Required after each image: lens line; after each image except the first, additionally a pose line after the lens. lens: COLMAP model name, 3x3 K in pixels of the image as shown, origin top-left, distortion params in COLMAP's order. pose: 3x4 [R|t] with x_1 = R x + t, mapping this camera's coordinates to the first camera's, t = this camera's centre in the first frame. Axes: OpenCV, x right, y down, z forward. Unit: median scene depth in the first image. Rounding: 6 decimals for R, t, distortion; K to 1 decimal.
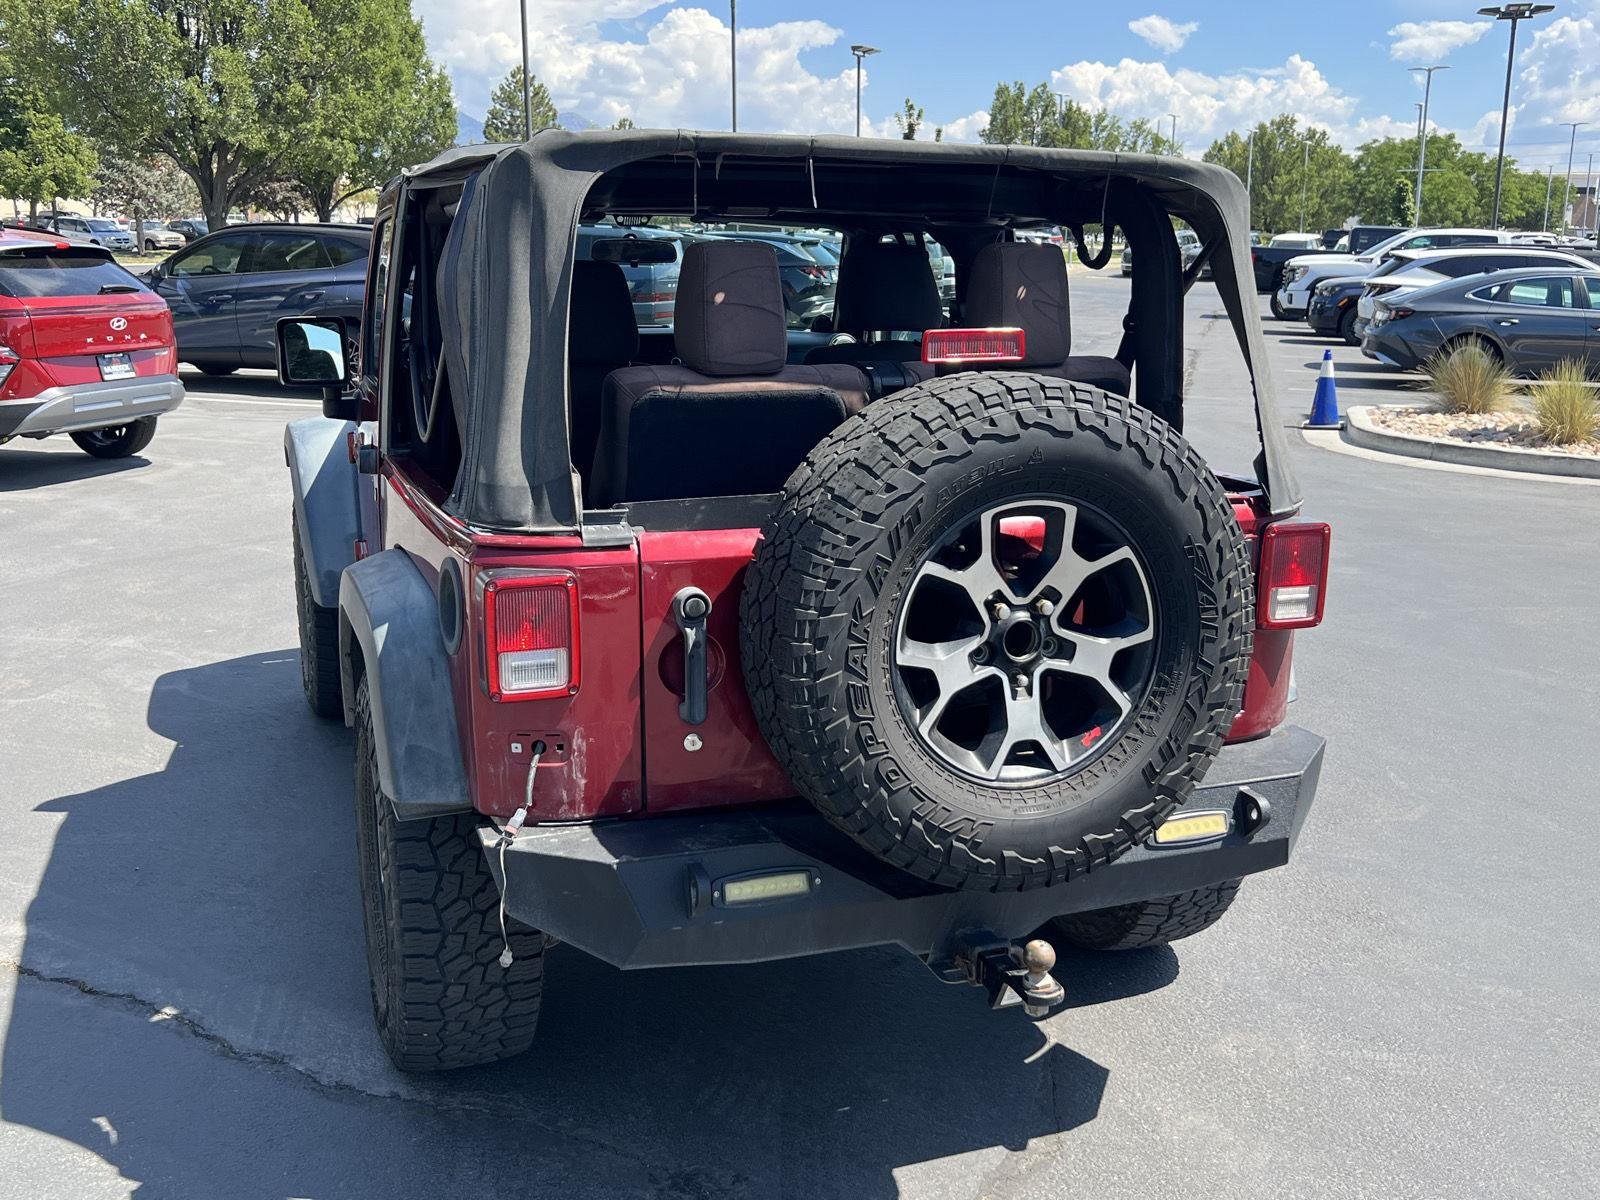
lens RADIAL K [[1538.7, 0, 800.0], [0, 1538.7, 600.0], [0, 0, 1]] dist [0.084448, -0.143156]
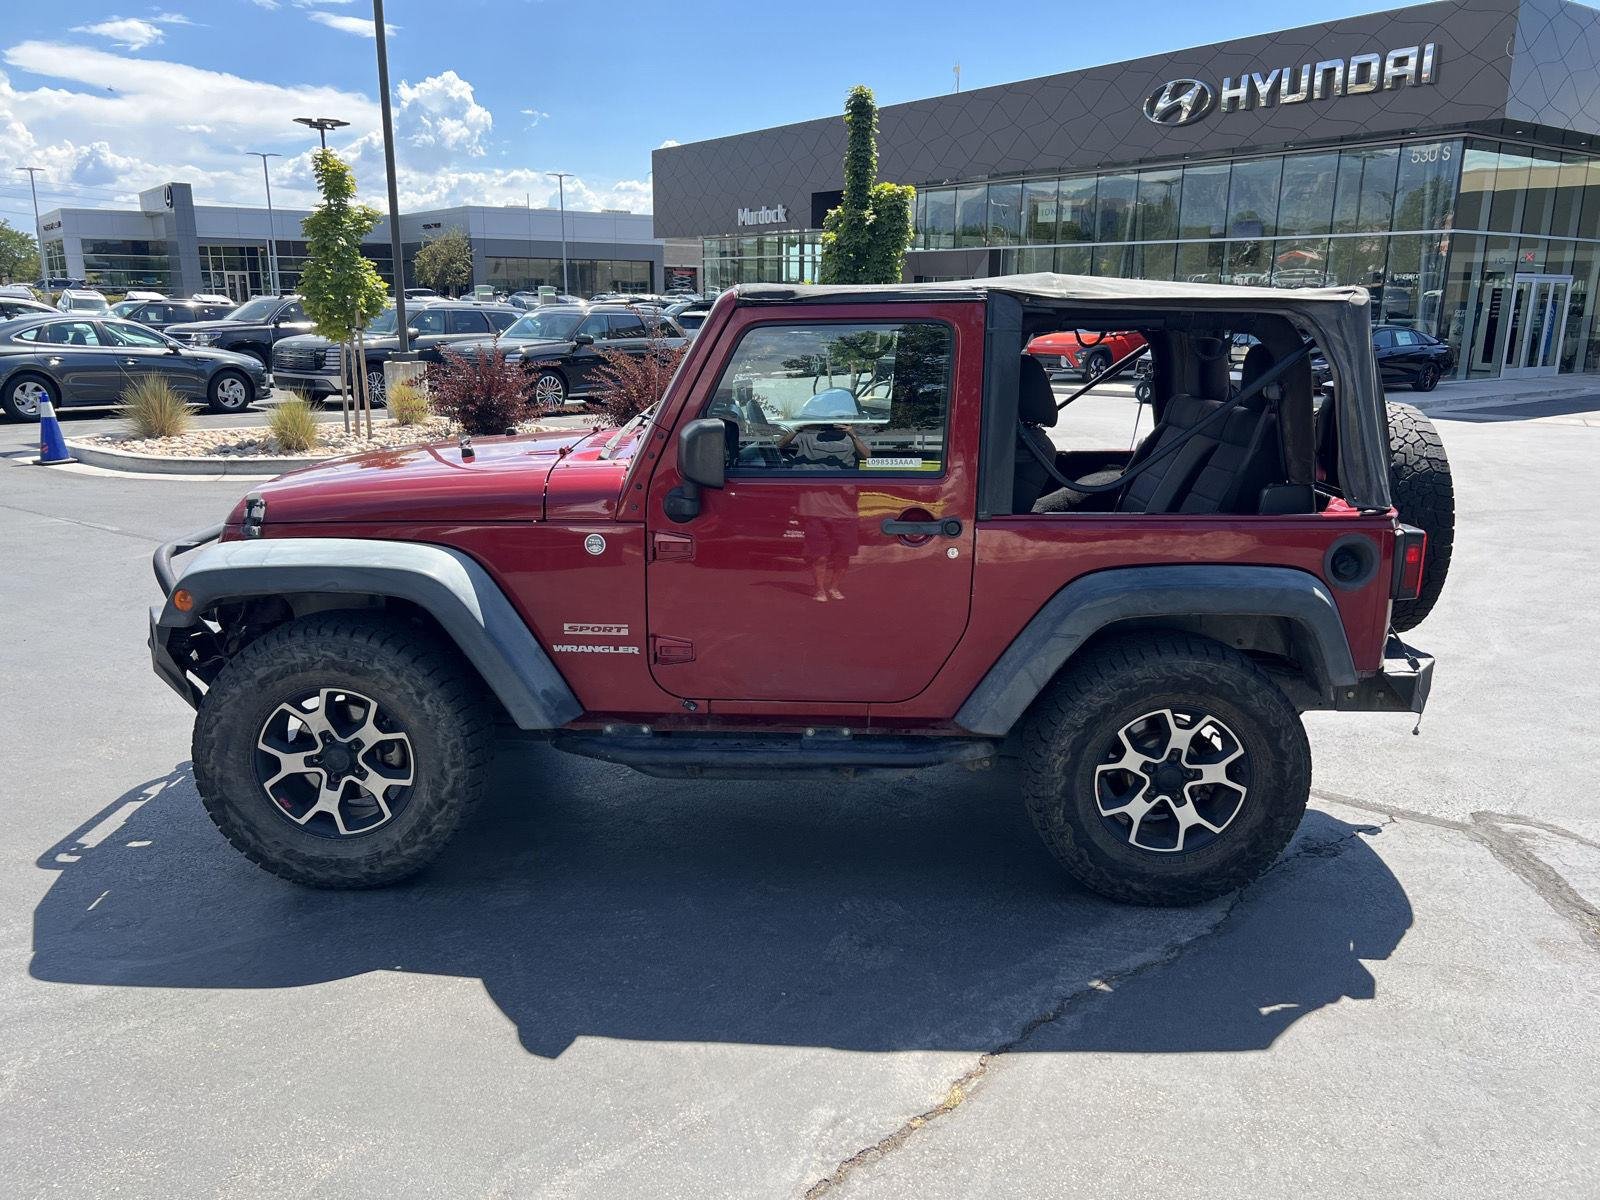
lens RADIAL K [[1213.1, 0, 800.9], [0, 1213.1, 603.9], [0, 0, 1]] dist [0.046267, -0.063097]
pose [[0.336467, -0.227352, 0.913839, -1.748788], [0.197275, 0.965903, 0.167670, -0.311239], [-0.920800, 0.123862, 0.369845, 1.115260]]
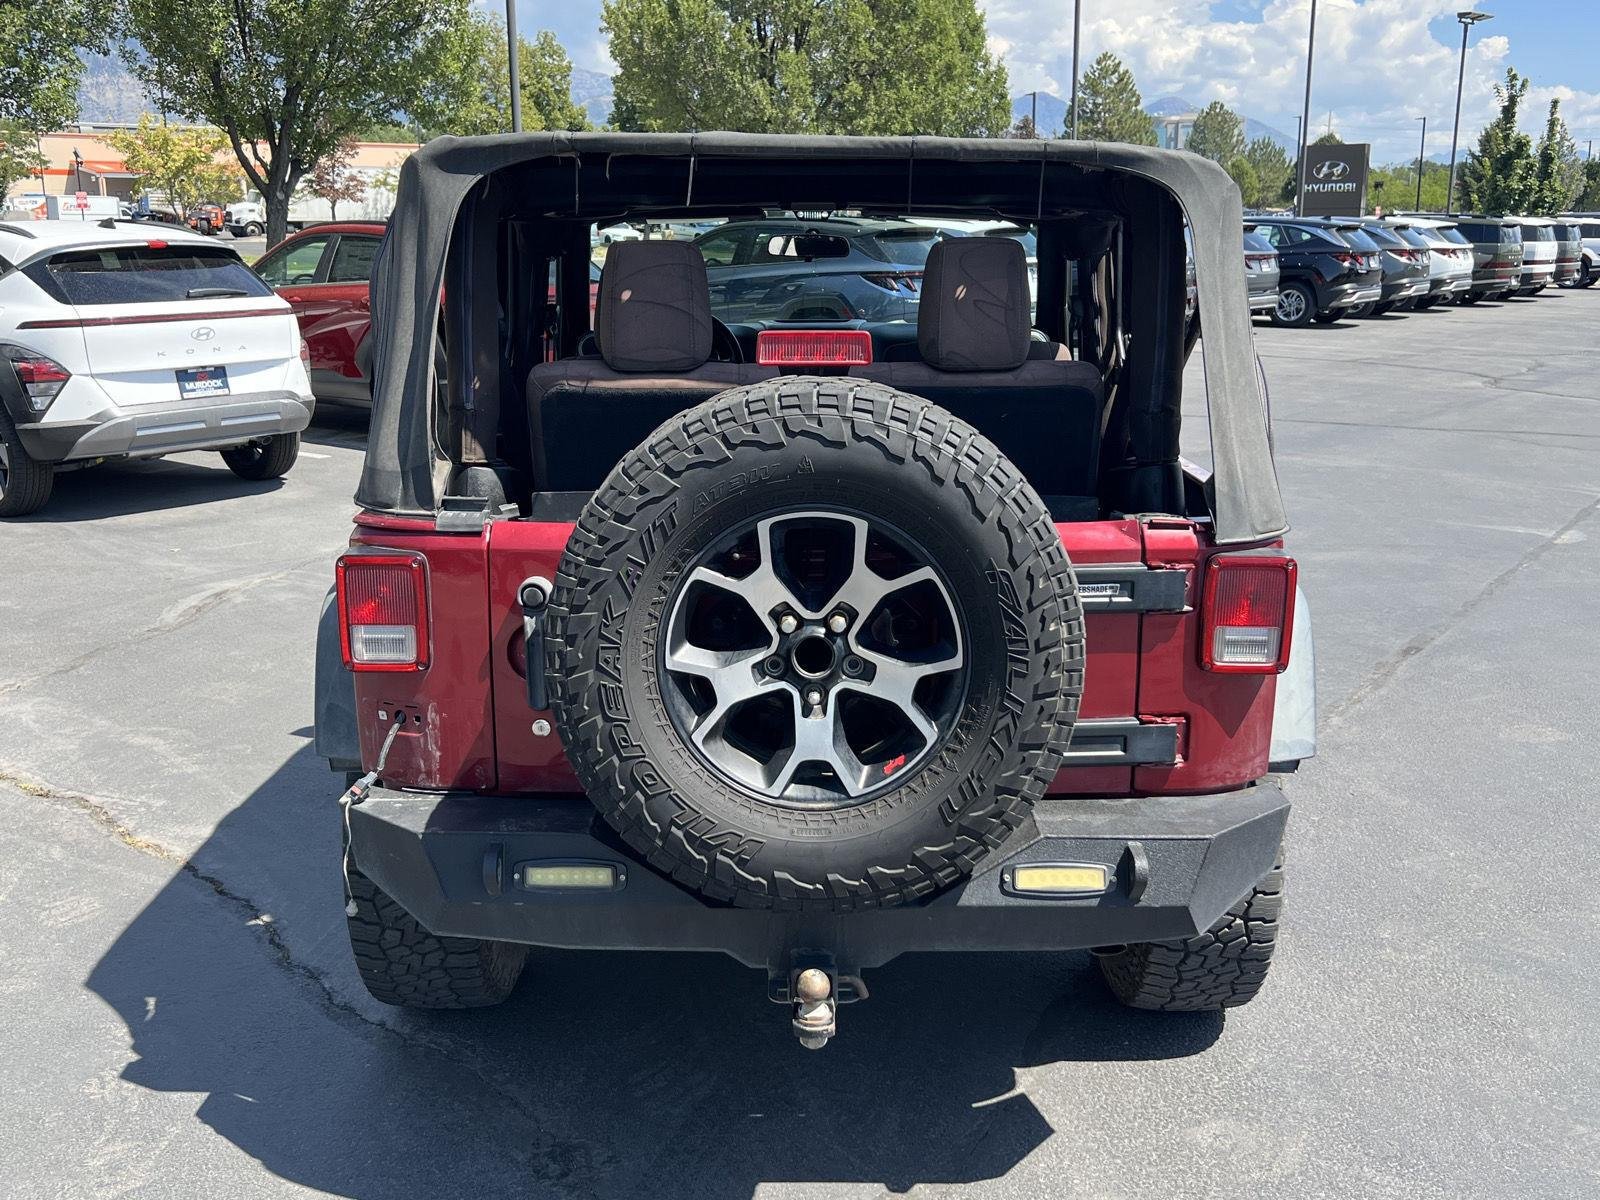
lens RADIAL K [[1538.7, 0, 800.0], [0, 1538.7, 600.0], [0, 0, 1]] dist [0.084448, -0.143156]
pose [[0.934556, 0.076626, -0.347468, 0.455441], [-0.074024, 0.997040, 0.020778, -0.027565], [0.348032, 0.006303, 0.937462, 0.095549]]
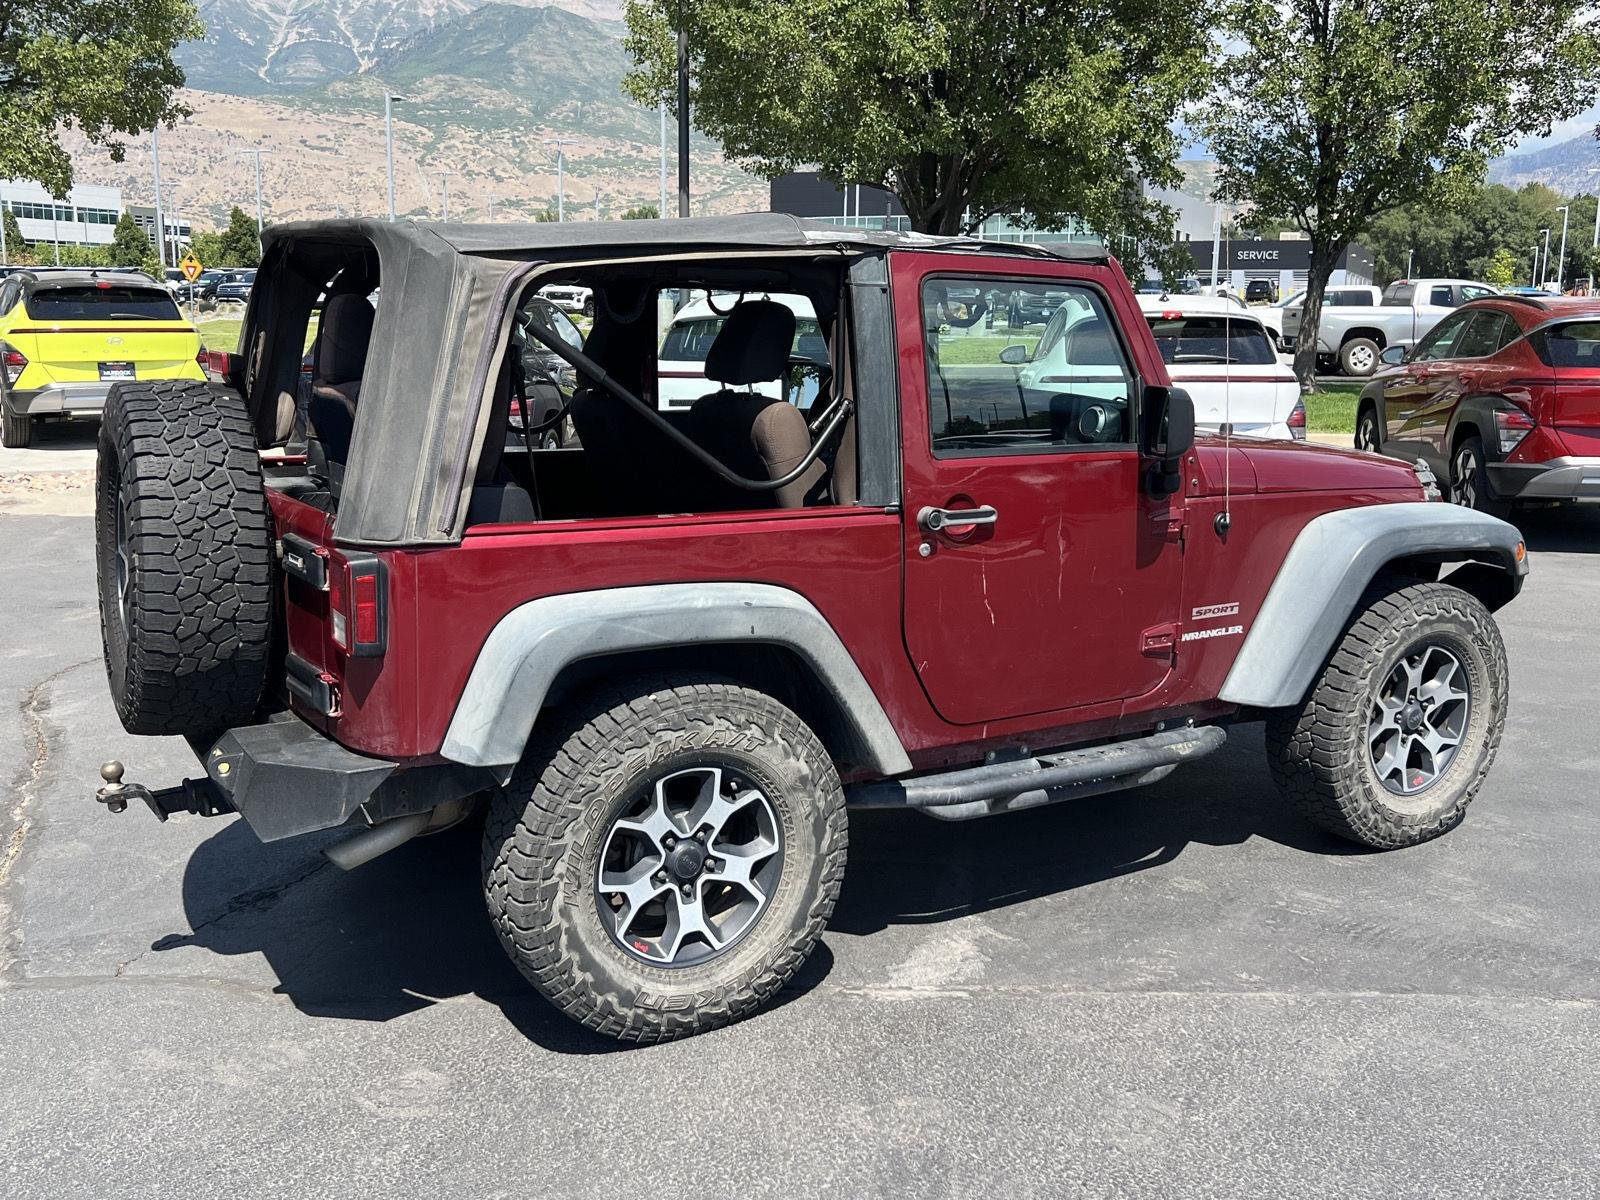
lens RADIAL K [[1538.7, 0, 800.0], [0, 1538.7, 600.0], [0, 0, 1]] dist [0.084448, -0.143156]
pose [[0.181226, 0.184456, -0.965988, 1.652981], [-0.231910, 0.962567, 0.140295, -0.282836], [0.955707, 0.198597, 0.217219, 1.255189]]
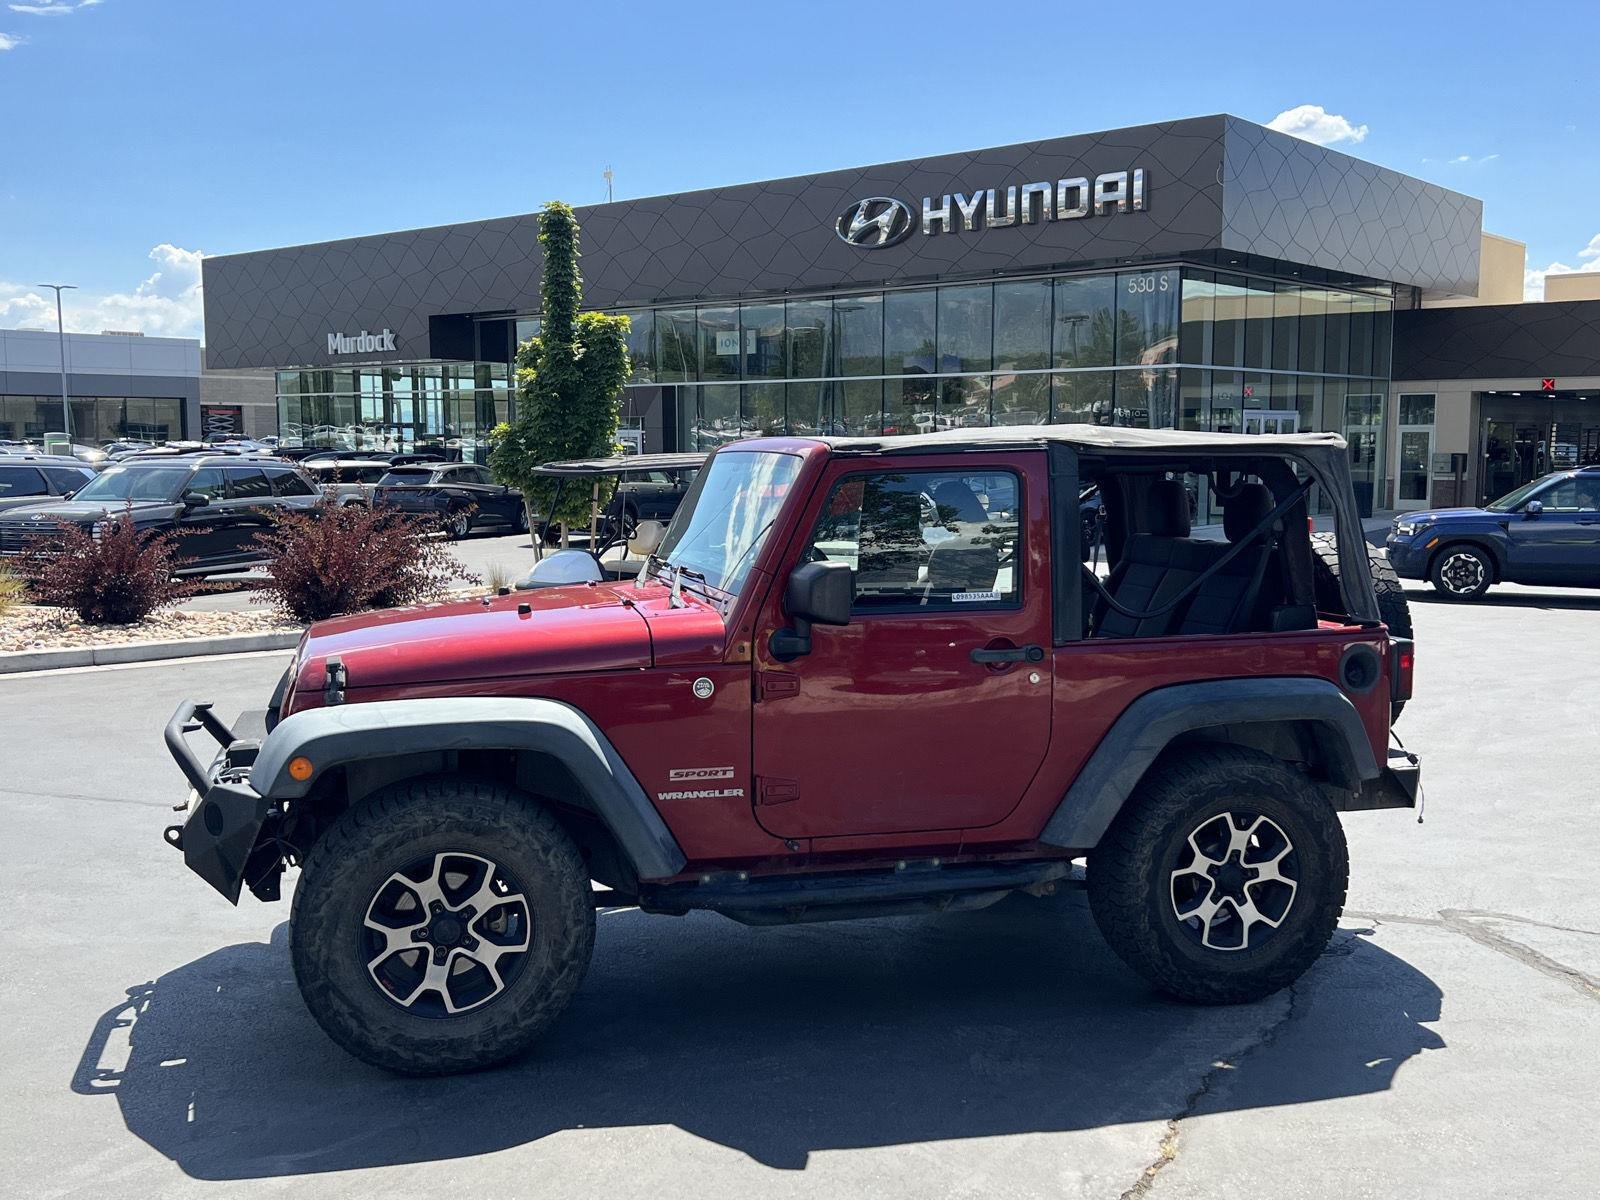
lens RADIAL K [[1584.7, 0, 797.9], [0, 1584.7, 607.4], [0, 0, 1]] dist [0.093594, -0.207952]
pose [[0.076663, -0.103801, 0.991639, -2.354166], [0.221631, 0.971458, 0.084554, -0.414353], [-0.972112, 0.213296, 0.097480, 1.538003]]
